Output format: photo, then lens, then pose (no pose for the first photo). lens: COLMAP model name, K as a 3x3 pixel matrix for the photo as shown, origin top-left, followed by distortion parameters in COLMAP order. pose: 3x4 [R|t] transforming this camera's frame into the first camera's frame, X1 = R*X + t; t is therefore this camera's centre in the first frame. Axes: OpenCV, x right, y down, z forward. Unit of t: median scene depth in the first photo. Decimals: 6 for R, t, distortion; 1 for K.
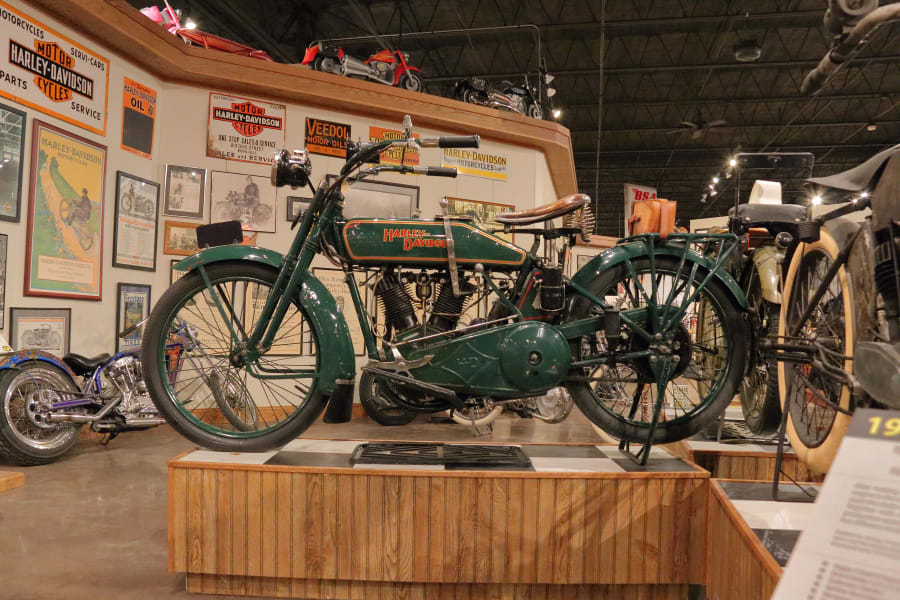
lens RADIAL K [[746.3, 0, 450.0], [0, 746.3, 300.0], [0, 0, 1]] dist [-0.056032, 0.011159]
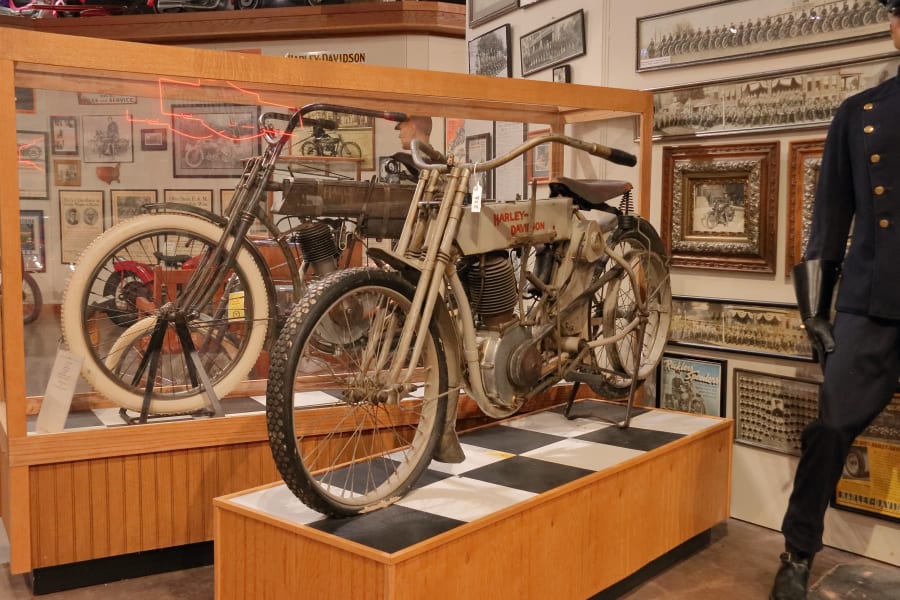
lens RADIAL K [[934.5, 0, 461.6], [0, 934.5, 300.5], [0, 0, 1]] dist [-0.051031, 0.289542]
pose [[0.677254, 0.051335, -0.733956, 1.244734], [0.032447, 0.994508, 0.099499, -0.001332], [0.735033, -0.091201, 0.671869, 0.369379]]
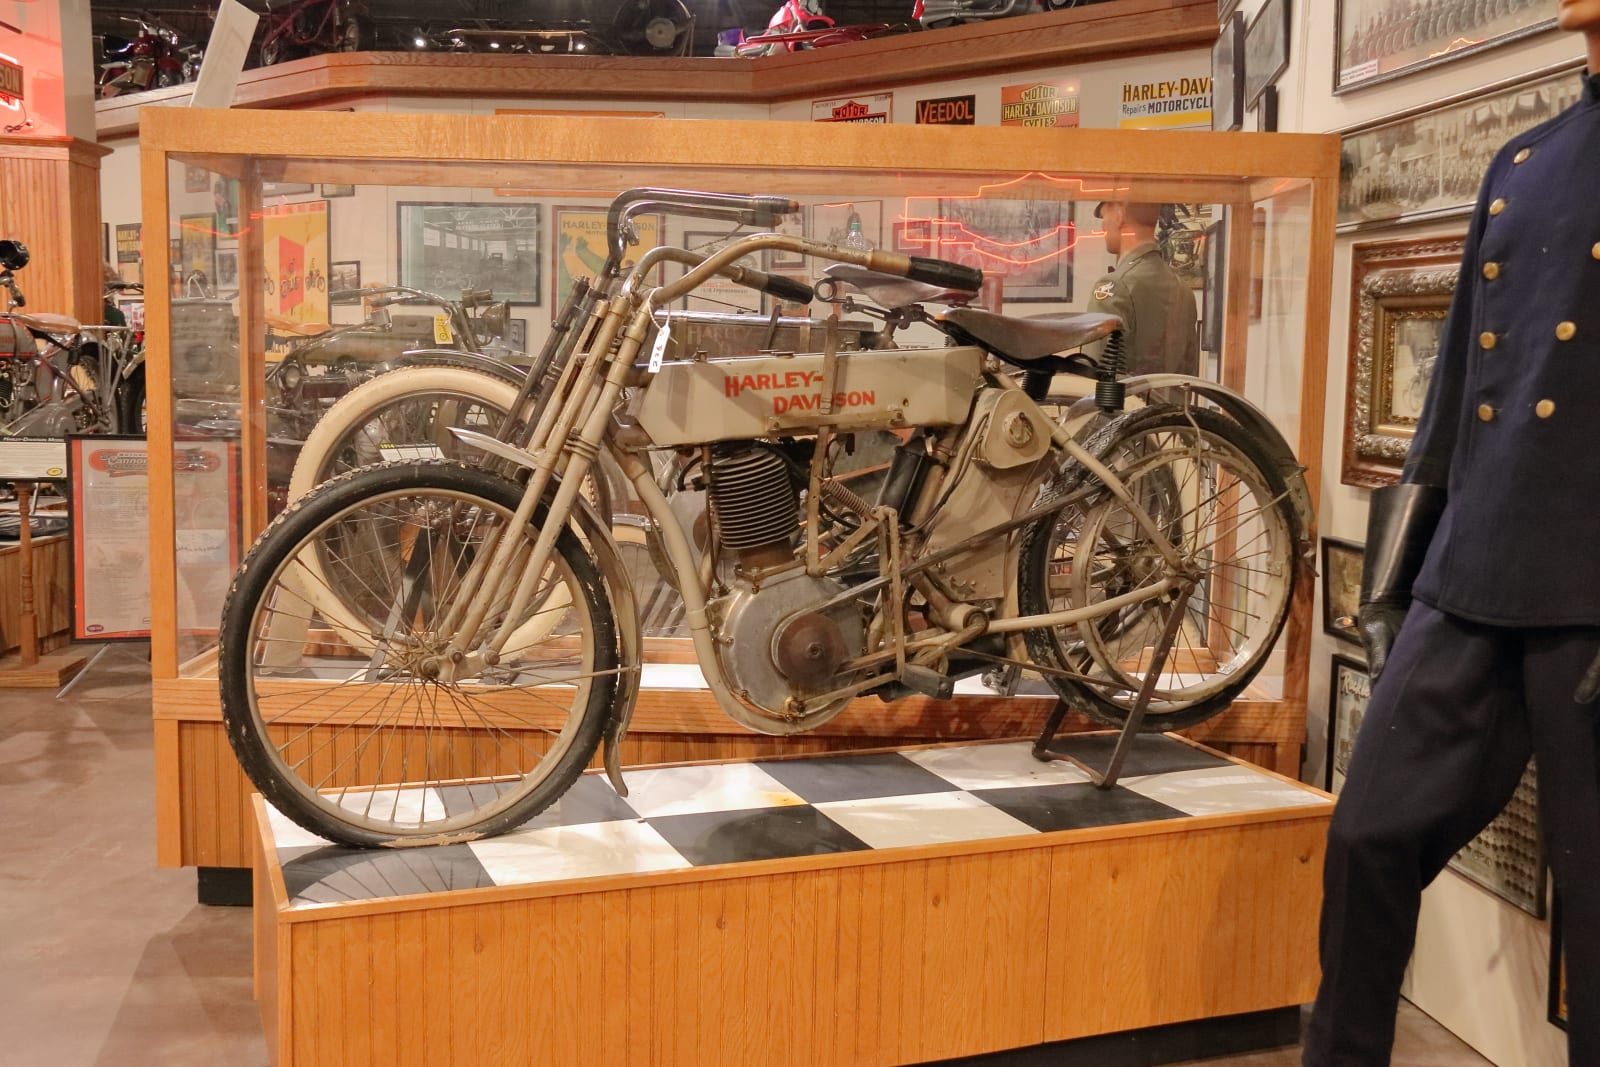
lens RADIAL K [[1661.4, 0, 820.6], [0, 1661.4, 534.4], [0, 0, 1]] dist [-0.051031, 0.289542]
pose [[0.244440, 0.089057, -0.965566, 1.350591], [0.019464, 0.995122, 0.096711, 0.001455], [0.969469, -0.042434, 0.241514, 0.552989]]
